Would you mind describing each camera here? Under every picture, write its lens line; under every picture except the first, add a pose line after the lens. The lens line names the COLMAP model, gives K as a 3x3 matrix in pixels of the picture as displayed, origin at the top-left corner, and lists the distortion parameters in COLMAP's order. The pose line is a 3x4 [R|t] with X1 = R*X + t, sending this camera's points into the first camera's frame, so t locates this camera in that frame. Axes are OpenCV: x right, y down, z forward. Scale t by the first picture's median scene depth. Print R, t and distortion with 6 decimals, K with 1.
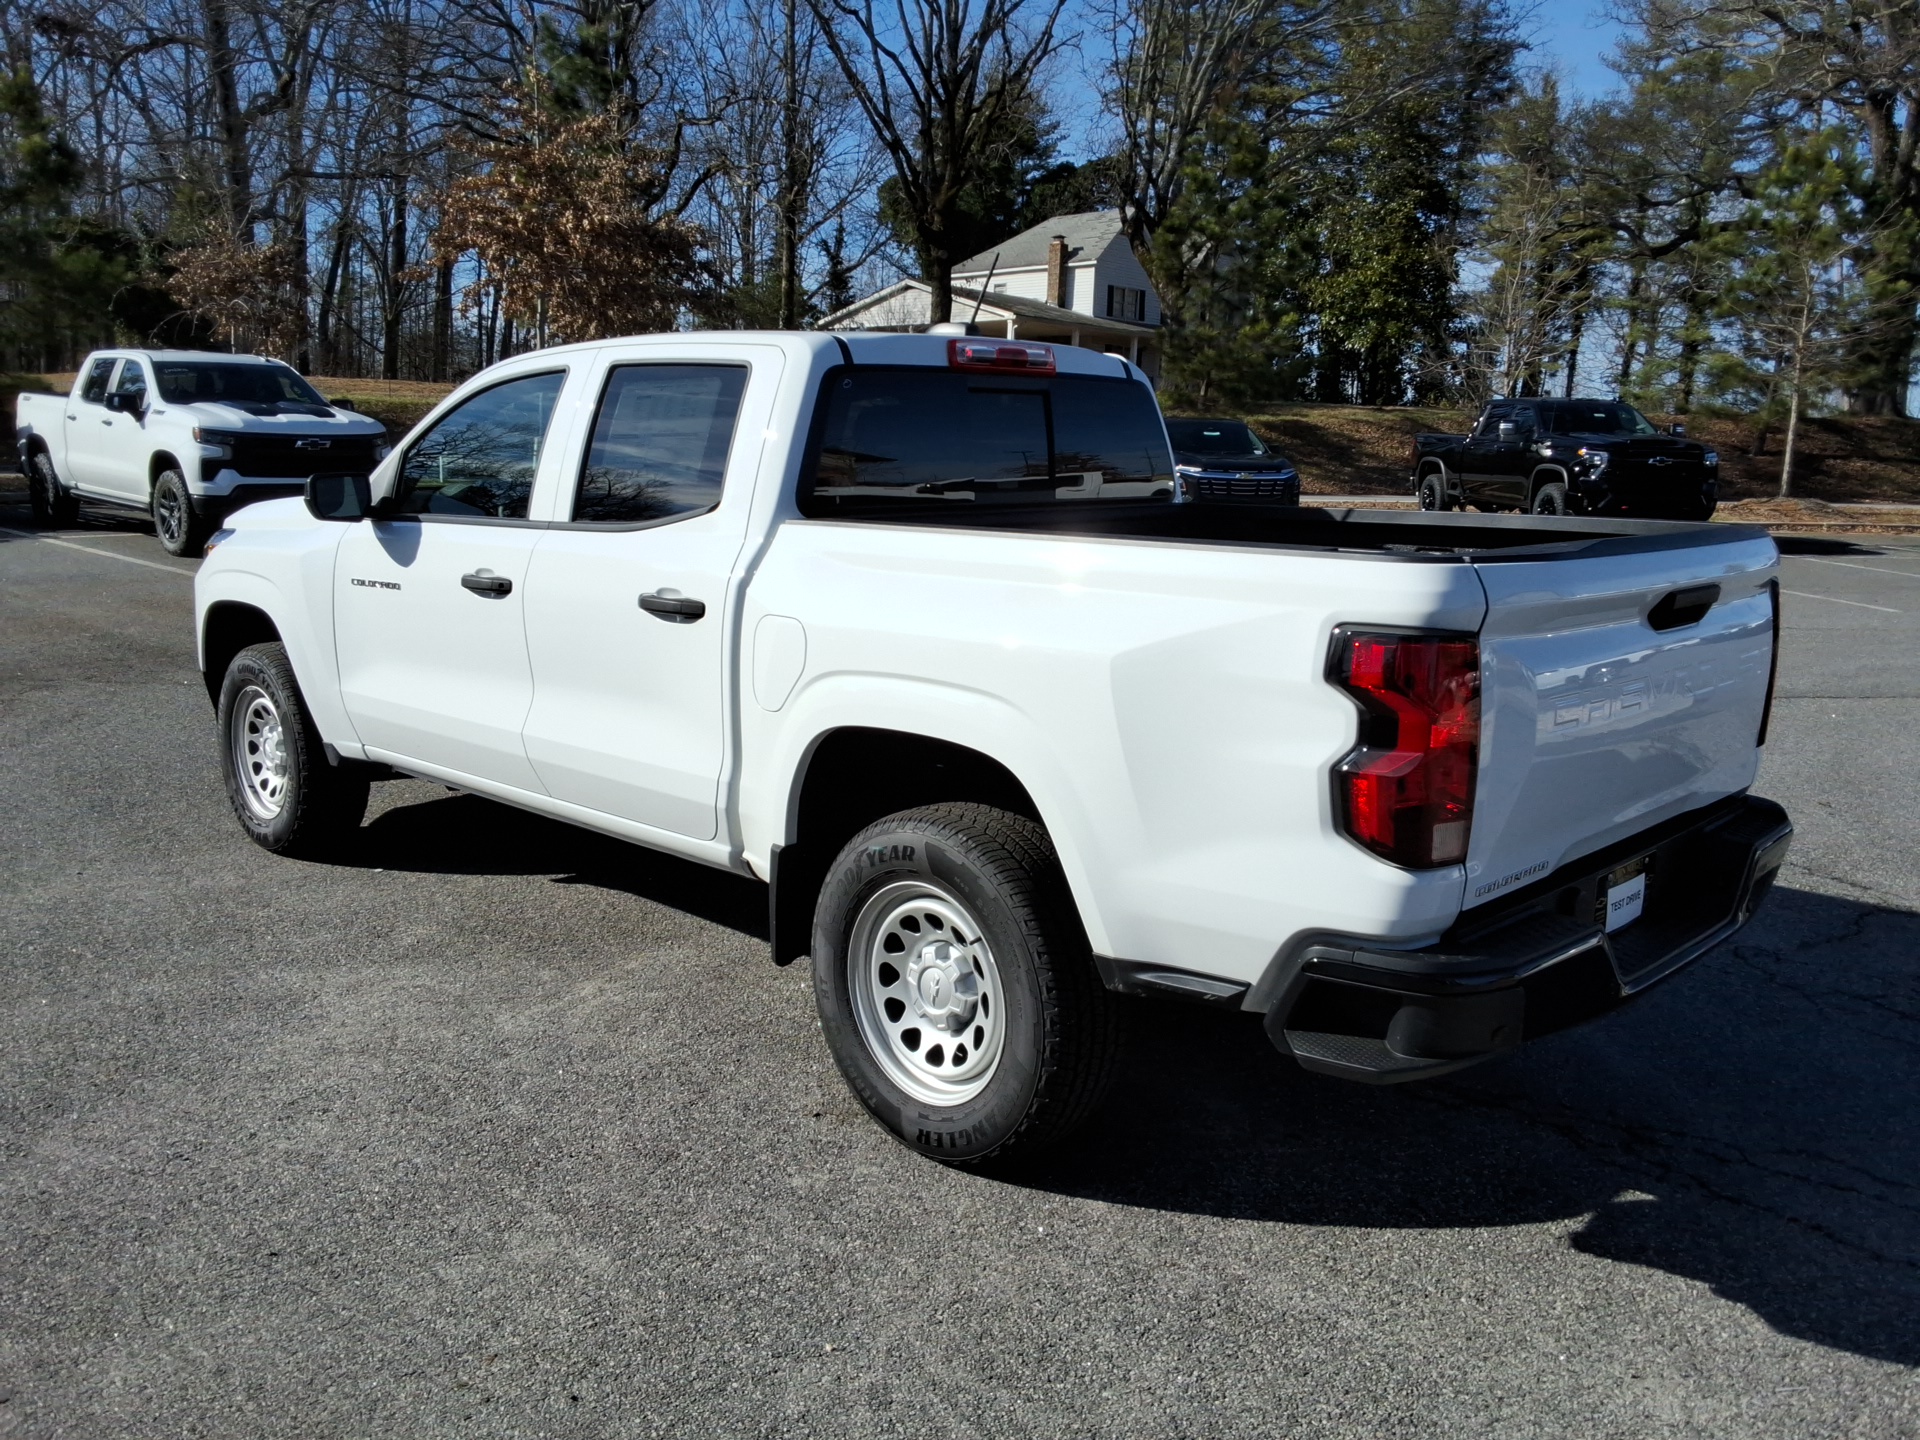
lens RADIAL K [[1537.9, 0, 978.1], [0, 1537.9, 713.9], [0, 0, 1]] dist [0.095388, -0.157274]
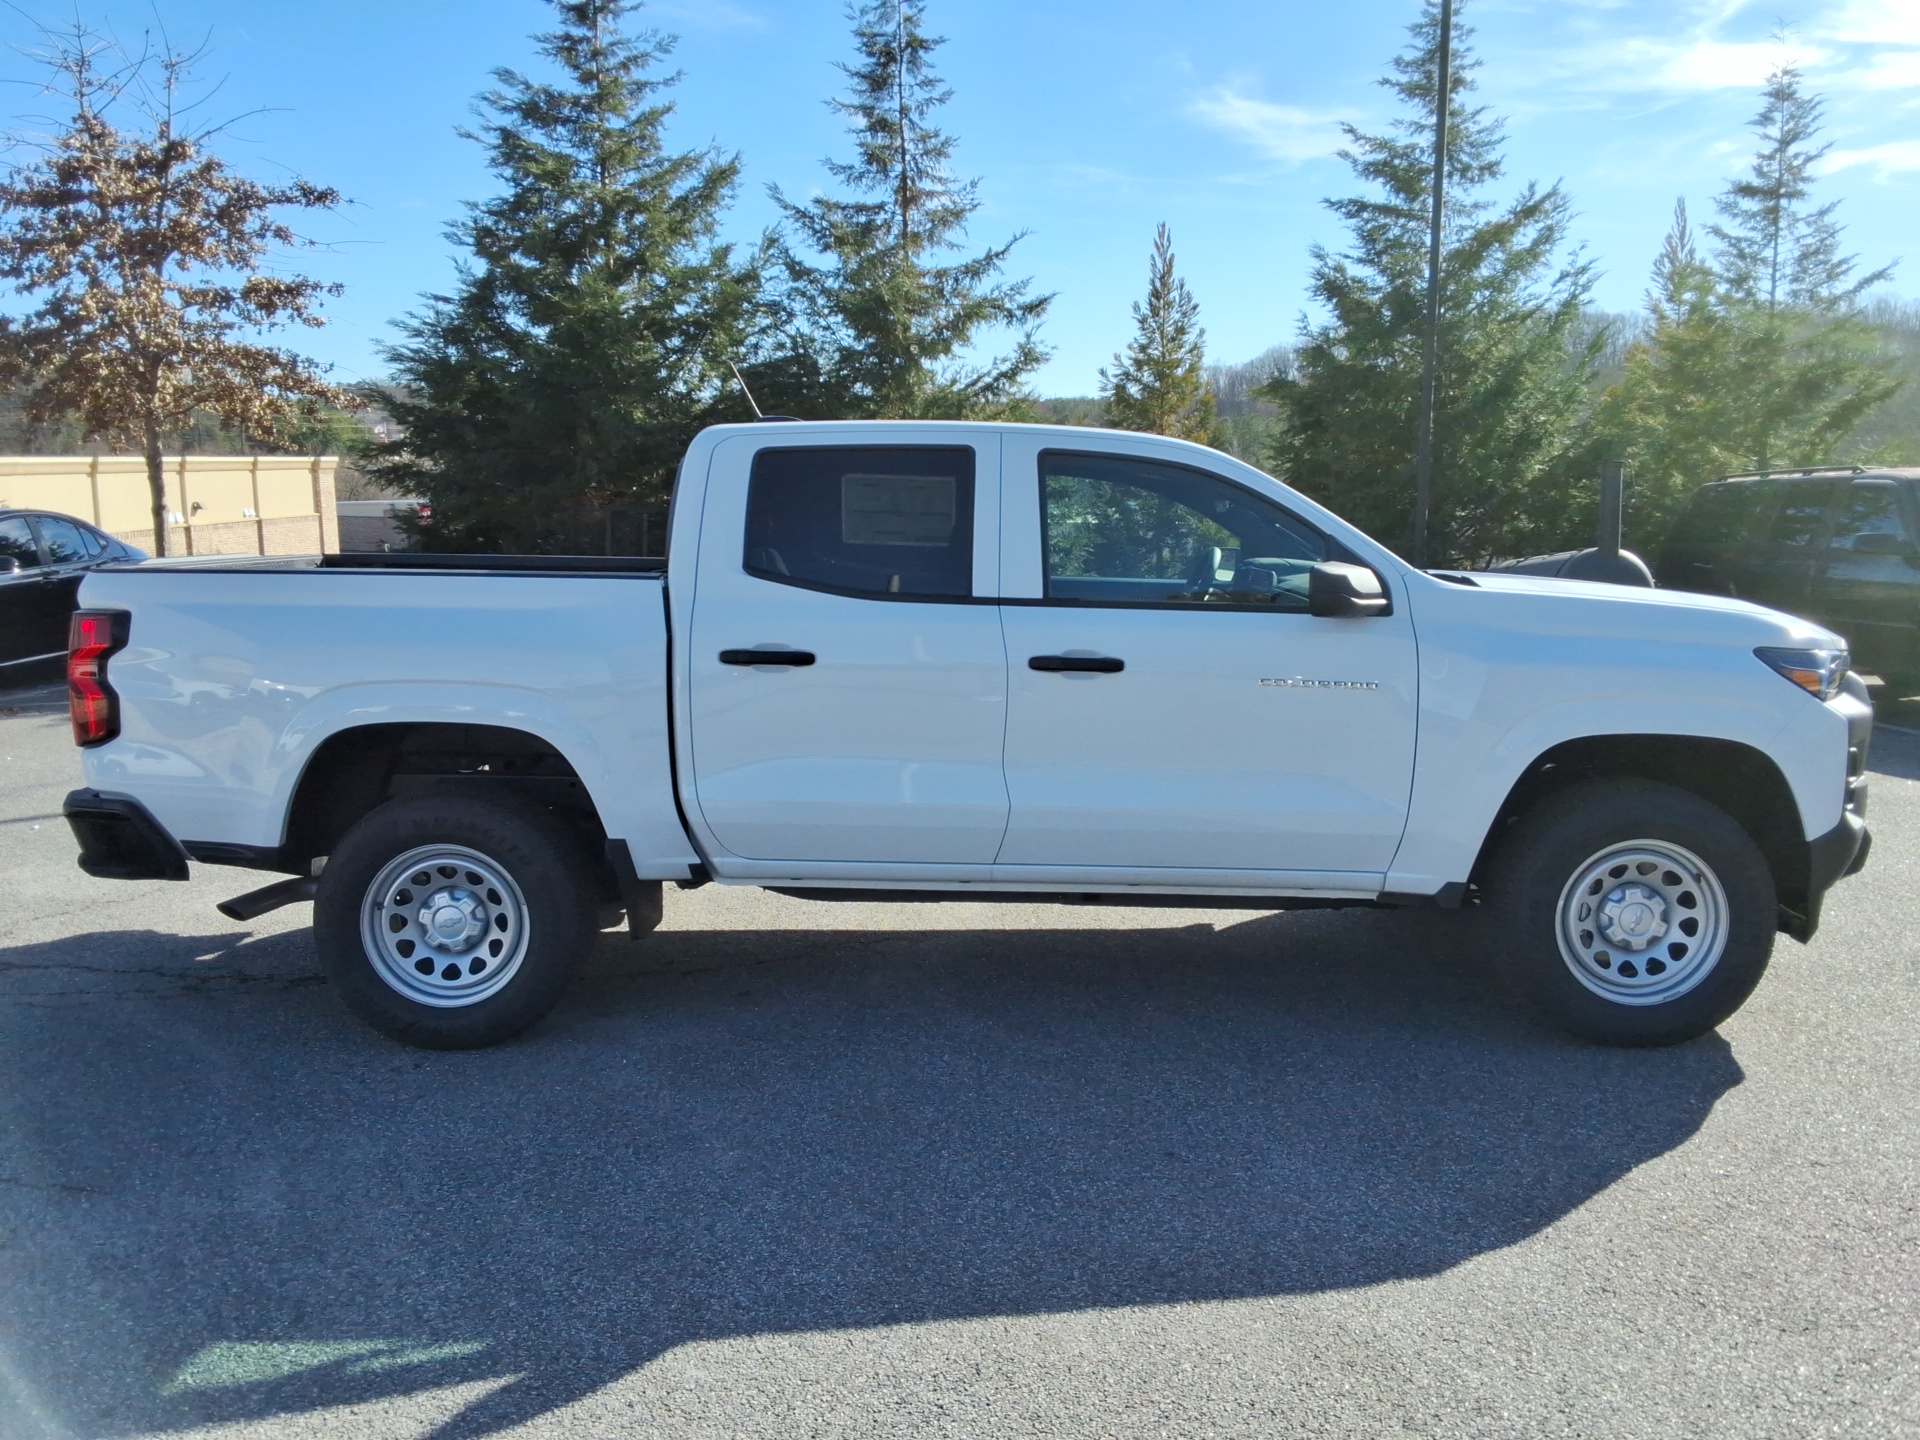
lens RADIAL K [[1531.7, 0, 954.3], [0, 1531.7, 709.9], [0, 0, 1]] dist [0.099431, -0.150236]
pose [[-0.736943, 0.070956, -0.672220, 0.077374], [-0.131696, 0.960346, 0.245745, -0.037897], [0.663001, 0.269629, -0.698376, 0.217435]]
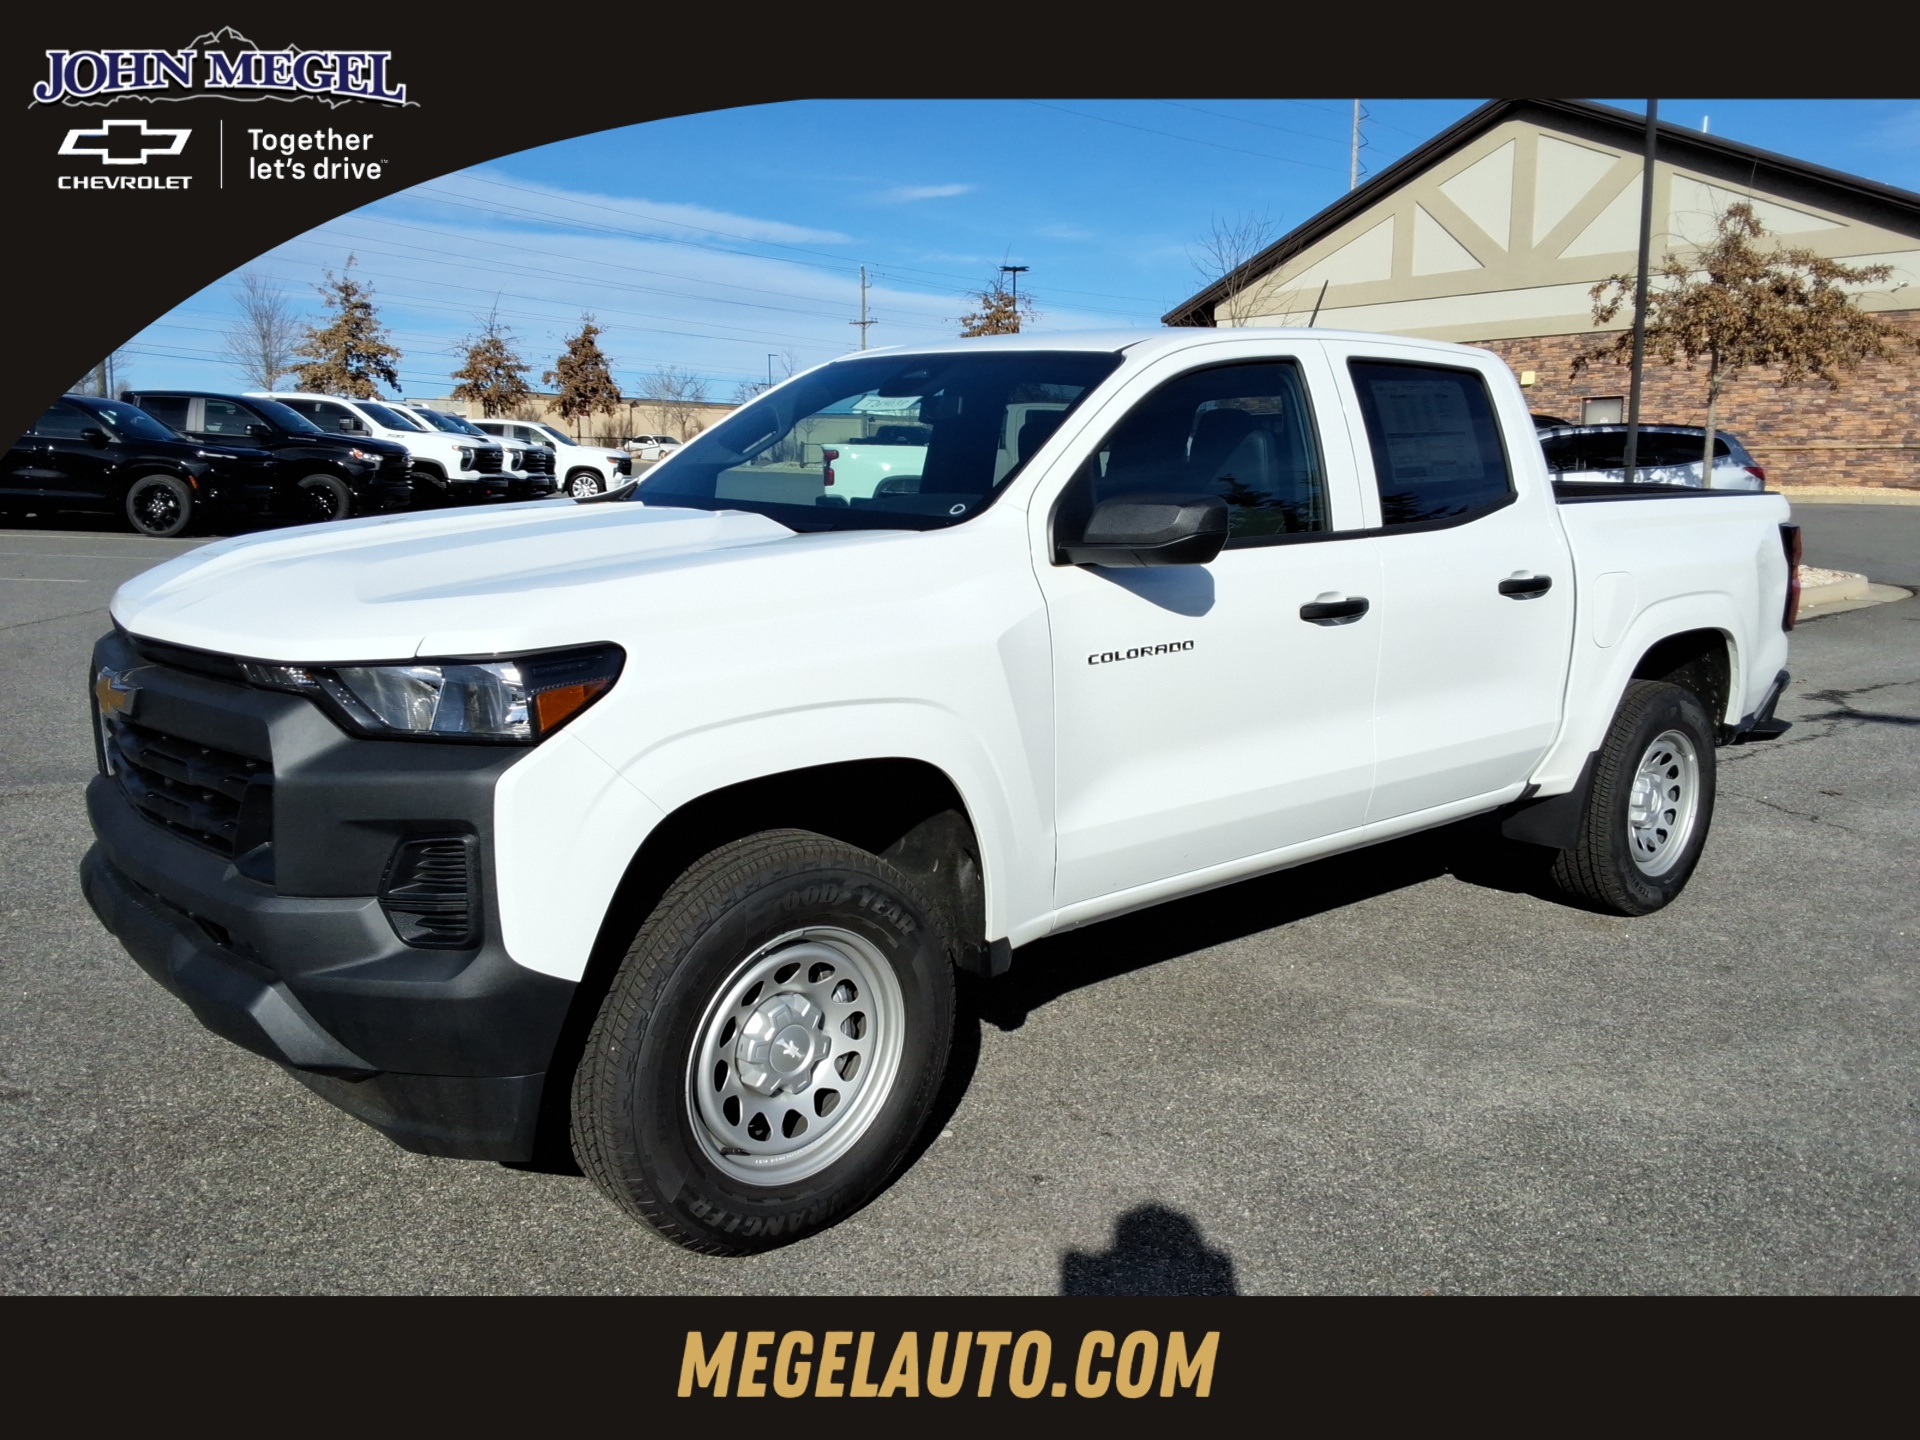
lens RADIAL K [[1537.9, 0, 978.1], [0, 1537.9, 713.9], [0, 0, 1]] dist [0.095388, -0.157274]
pose [[0.088727, -0.186036, 0.978529, -0.132158], [0.159474, 0.972383, 0.170408, -0.022873], [-0.983207, 0.140930, 0.115945, 0.122874]]
